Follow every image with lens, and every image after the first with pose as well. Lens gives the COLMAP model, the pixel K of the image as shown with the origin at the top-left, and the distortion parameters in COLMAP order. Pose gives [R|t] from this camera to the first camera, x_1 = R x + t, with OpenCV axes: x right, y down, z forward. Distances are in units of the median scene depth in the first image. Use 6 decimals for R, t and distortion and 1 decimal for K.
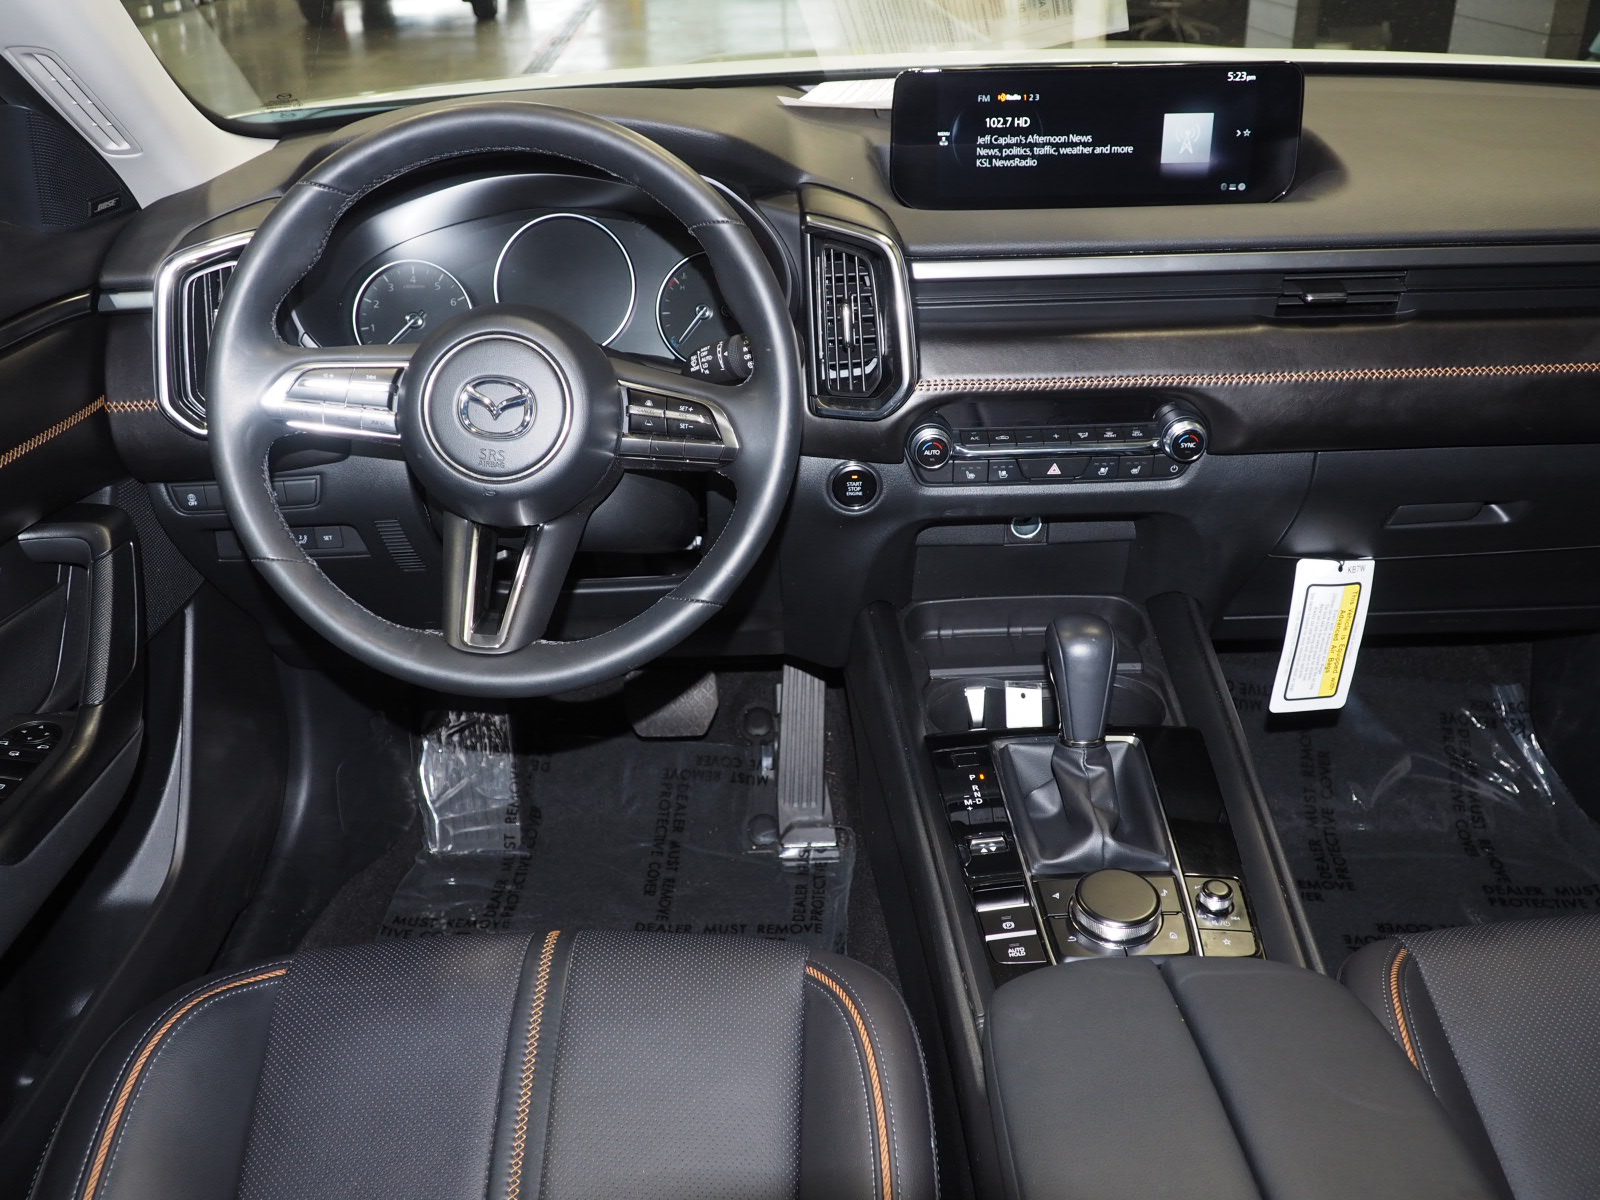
lens RADIAL K [[1408.7, 0, 787.8], [0, 1408.7, 609.0], [0, 0, 1]] dist [-0.020349, -0.007620]
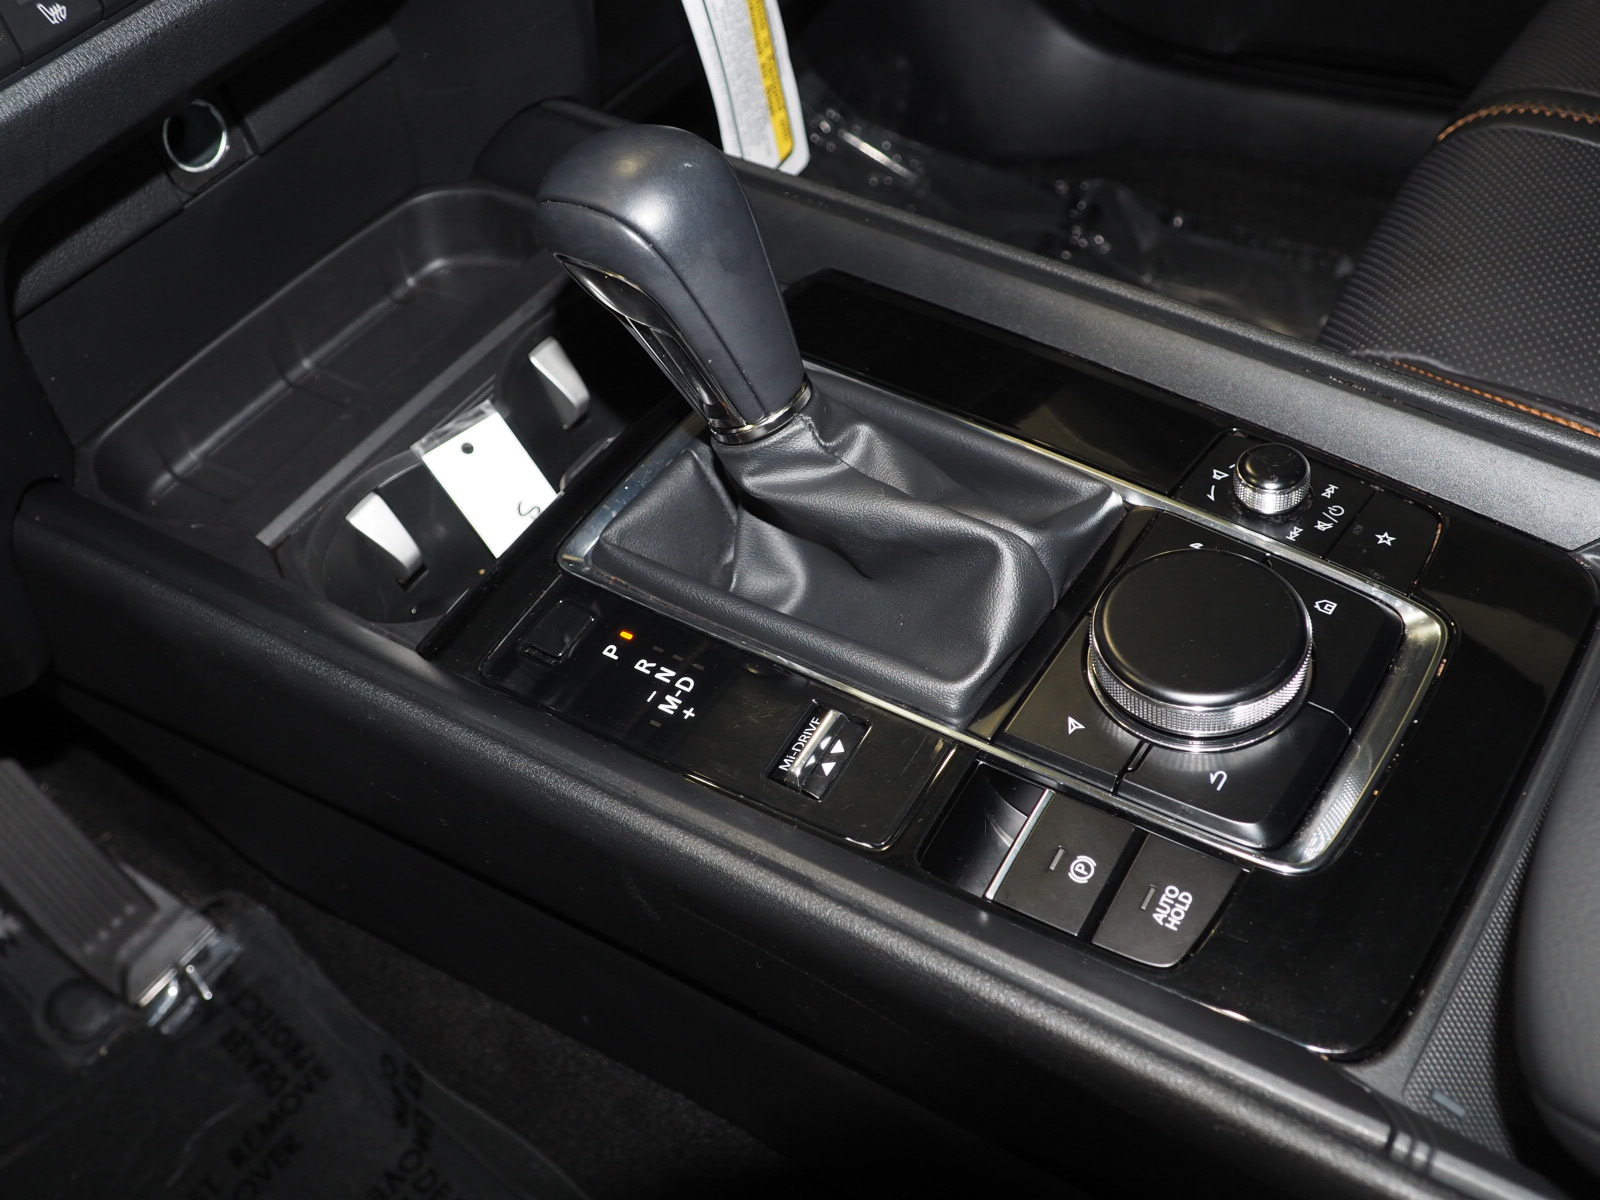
lens RADIAL K [[1474.9, 0, 793.6], [0, 1474.9, 584.6], [0, 0, 1]] dist [-0.024126, 0.000000]
pose [[0.600831, -0.639938, 0.479042, -0.024577], [0.542475, 0.766569, 0.343646, -0.010822], [-0.587131, 0.053395, 0.807729, 0.554962]]
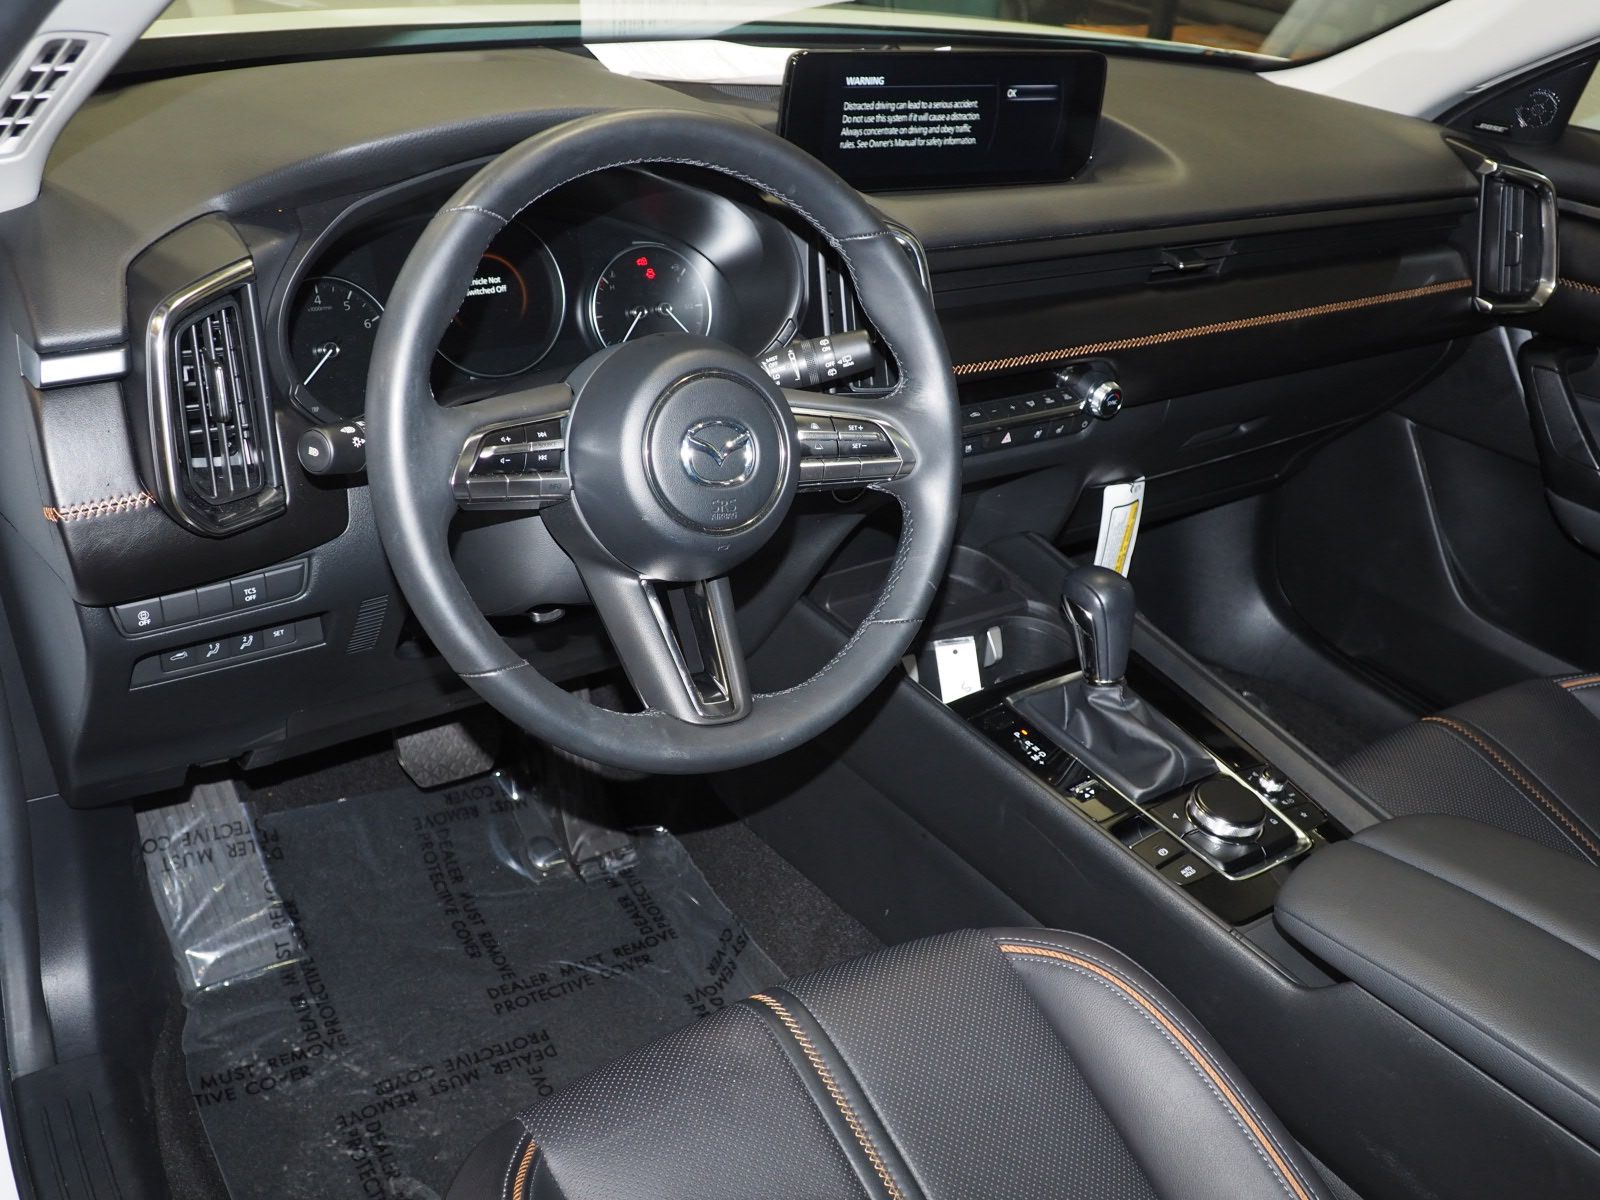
lens RADIAL K [[1474.9, 0, 805.5], [0, 1474.9, 603.7], [0, 0, 1]] dist [-0.024126, 0.000000]
pose [[0.818433, -0.183434, 0.544537, -0.523876], [0.157274, 0.982999, 0.094754, -0.097049], [-0.552660, 0.008092, 0.833368, 0.137475]]
